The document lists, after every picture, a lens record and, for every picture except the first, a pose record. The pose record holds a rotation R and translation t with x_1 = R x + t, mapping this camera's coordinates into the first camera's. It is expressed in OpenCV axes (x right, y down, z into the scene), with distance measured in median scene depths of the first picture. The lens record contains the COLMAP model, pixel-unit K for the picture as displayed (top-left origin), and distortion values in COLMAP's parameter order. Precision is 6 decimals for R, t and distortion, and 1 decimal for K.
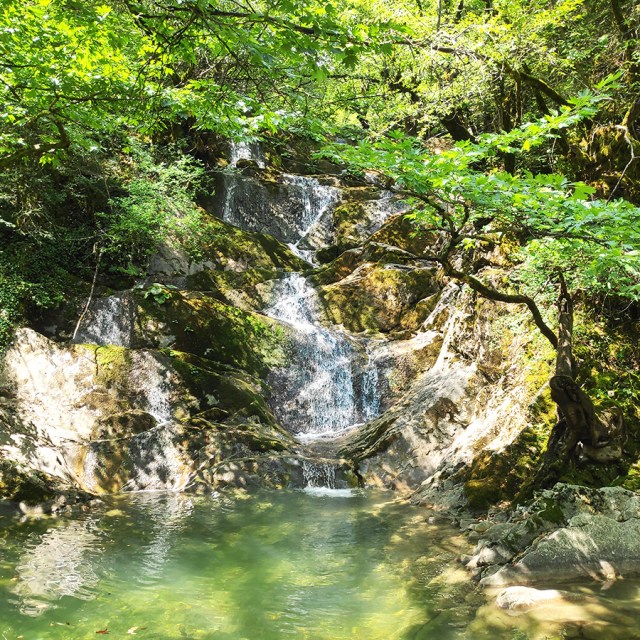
lens RADIAL K [[638.4, 0, 319.2], [0, 638.4, 334.7], [0, 0, 1]] dist [0.099462, -0.271147]
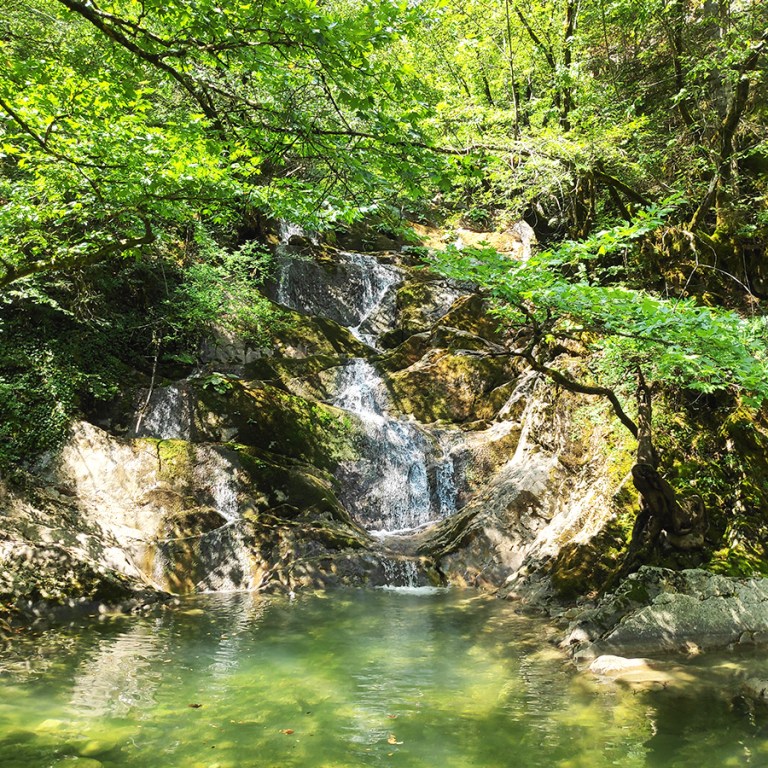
lens RADIAL K [[771.7, 0, 382.6], [0, 771.7, 352.4], [0, 0, 1]] dist [0.144596, -0.405391]
pose [[0.999438, -0.004021, 0.033290, -0.058171], [0.007175, 0.995434, -0.095185, 0.000384], [-0.032756, 0.095371, 0.994903, -0.177386]]
